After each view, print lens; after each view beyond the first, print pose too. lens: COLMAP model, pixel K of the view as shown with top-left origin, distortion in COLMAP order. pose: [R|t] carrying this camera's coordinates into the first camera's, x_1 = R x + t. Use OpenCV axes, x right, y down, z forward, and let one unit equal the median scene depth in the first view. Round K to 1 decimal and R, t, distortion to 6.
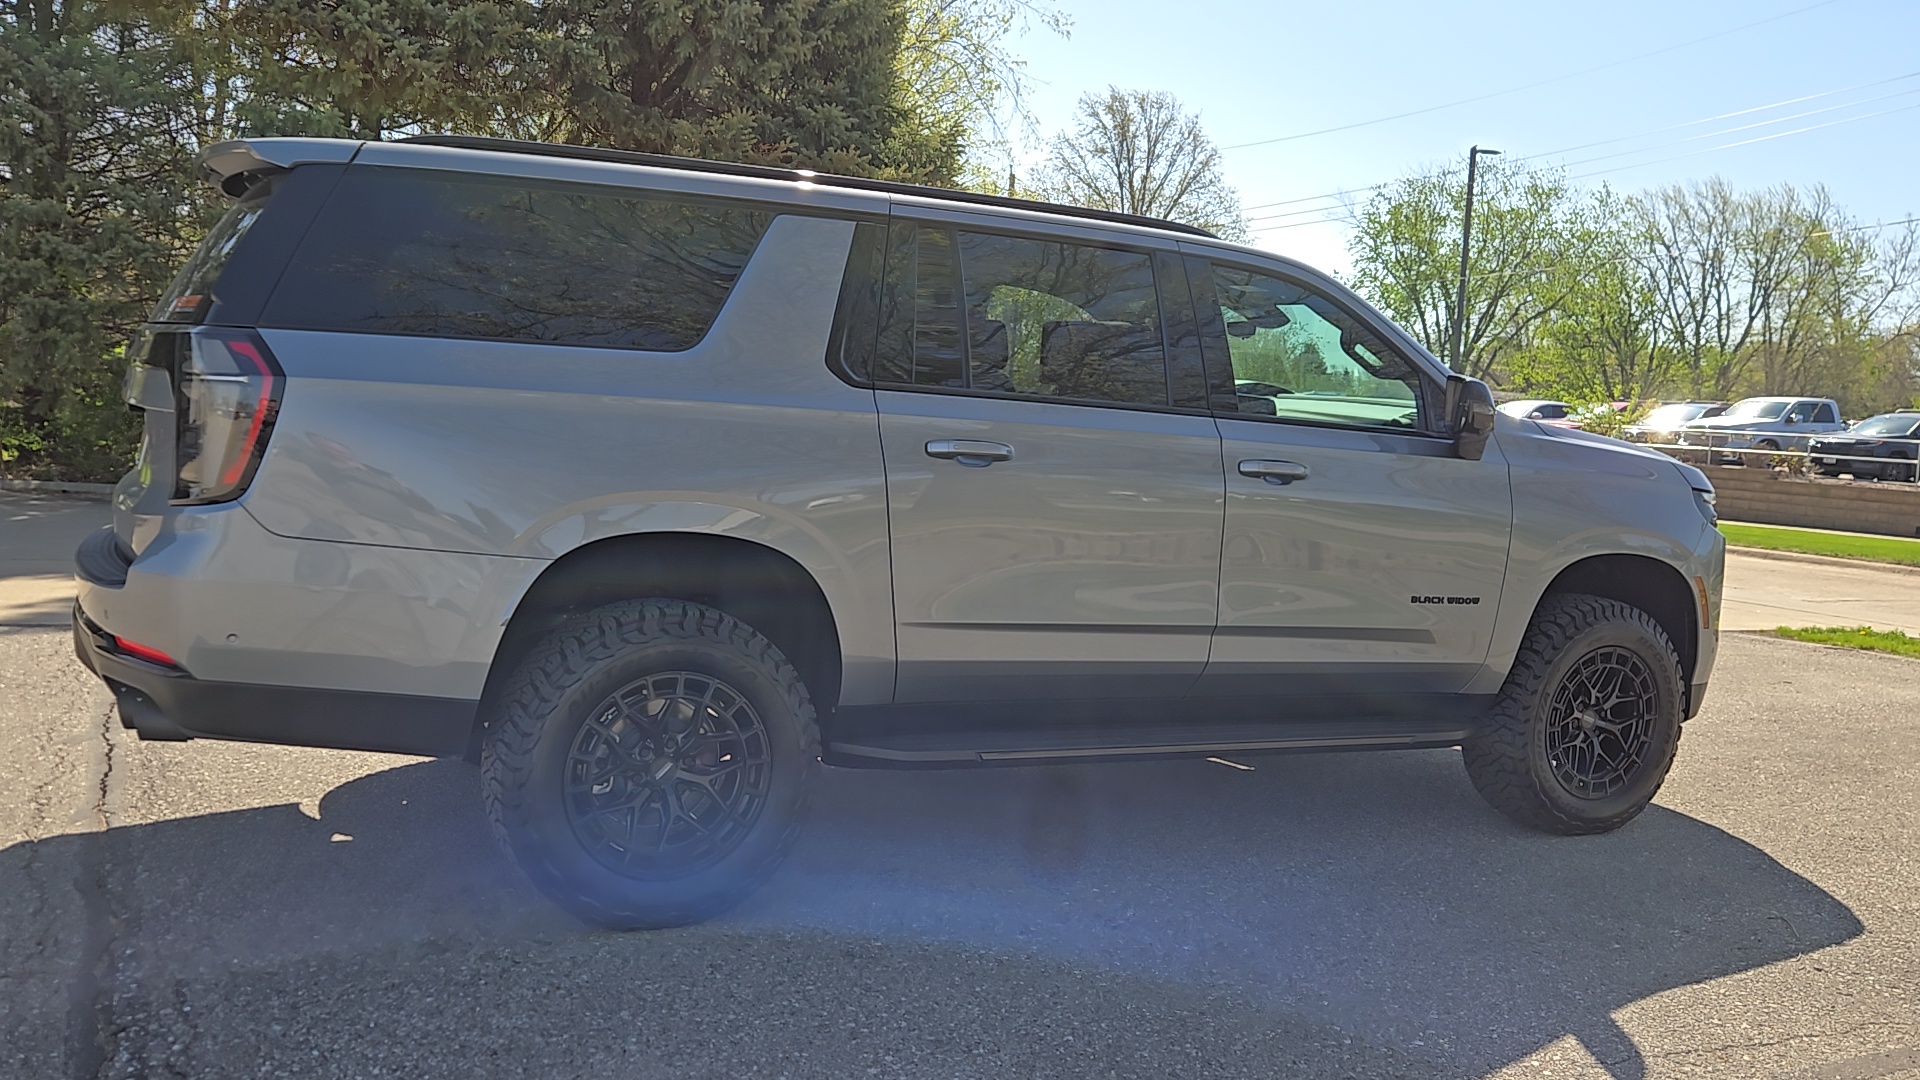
lens RADIAL K [[1603.8, 0, 960.0], [0, 1603.8, 540.0], [0, 0, 1]] dist [0.010112, -0.005534]
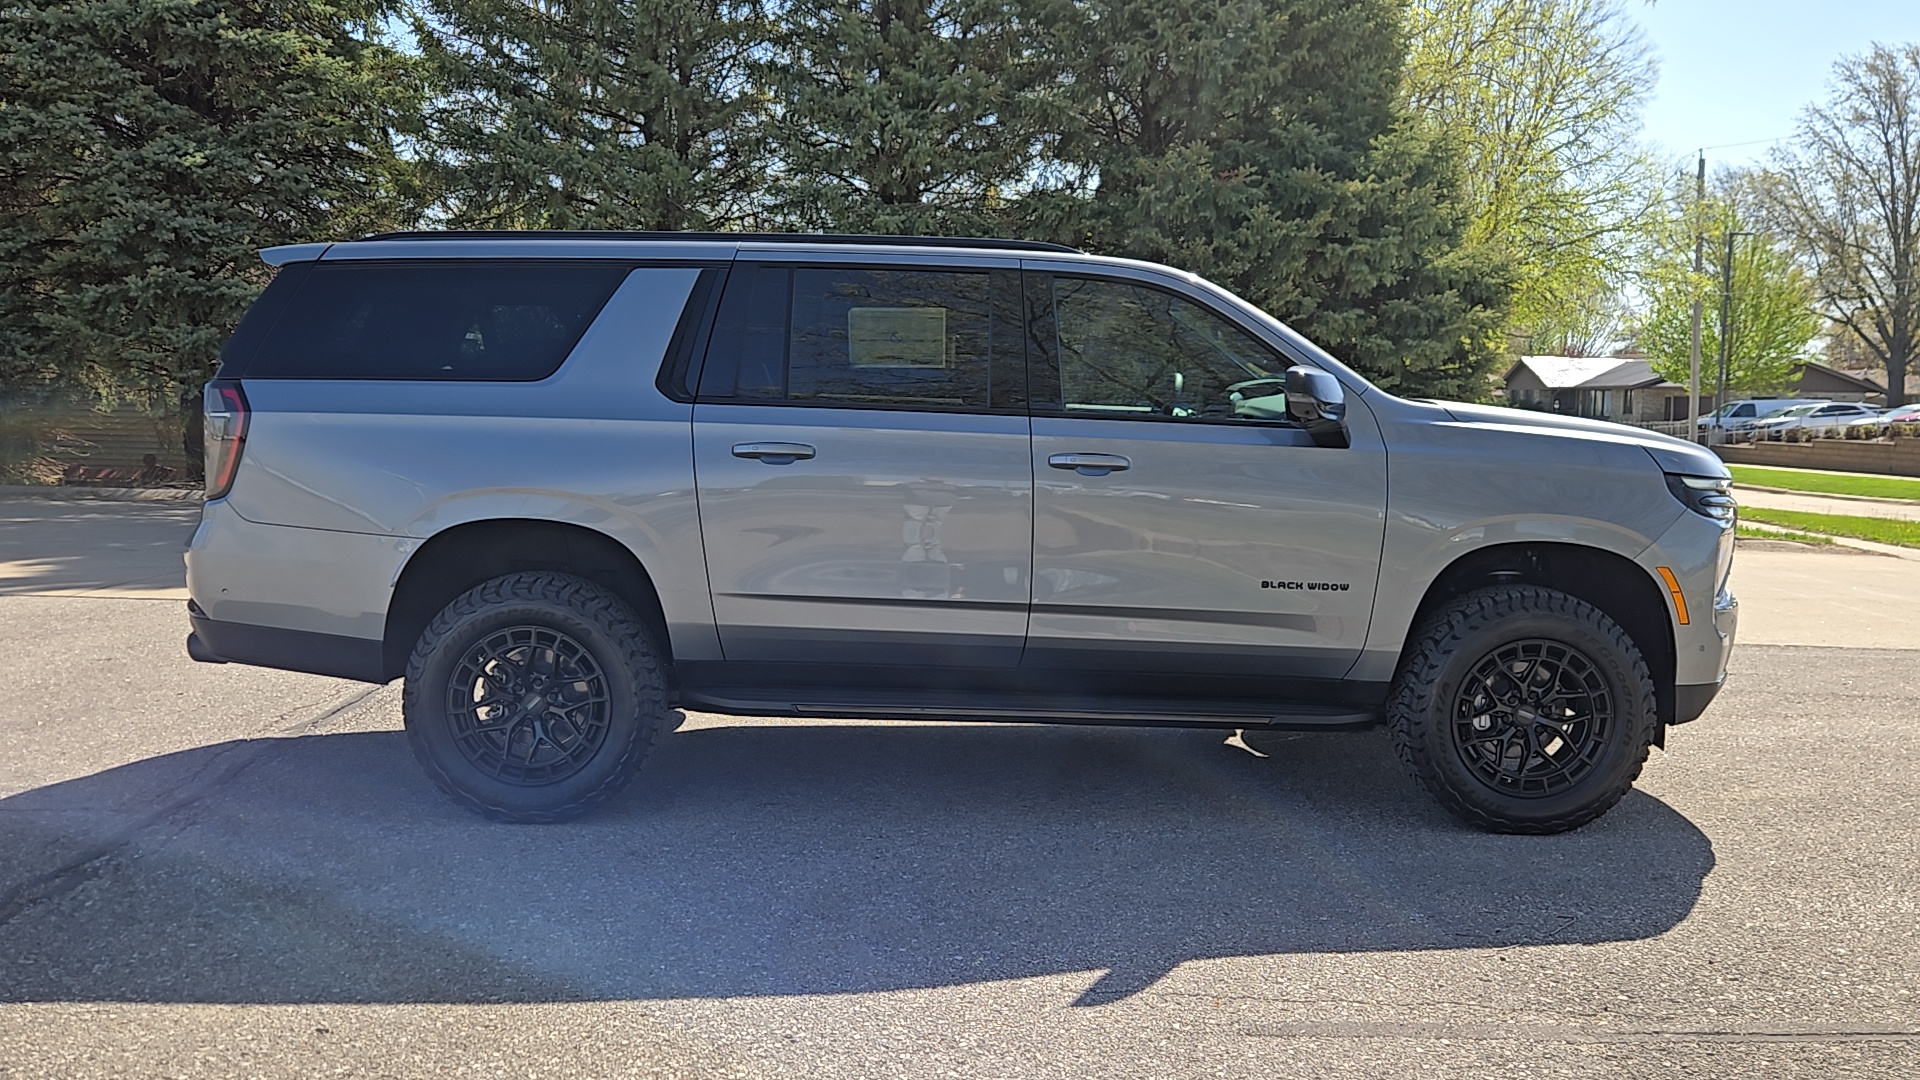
lens RADIAL K [[1612.9, 0, 960.0], [0, 1612.9, 540.0], [0, 0, 1]] dist [0.009482, -0.004725]
pose [[0.899994, -0.004091, -0.435882, 0.678721], [-0.002664, 0.999886, -0.014885, 0.029435], [0.435893, 0.014557, 0.899881, -0.028413]]
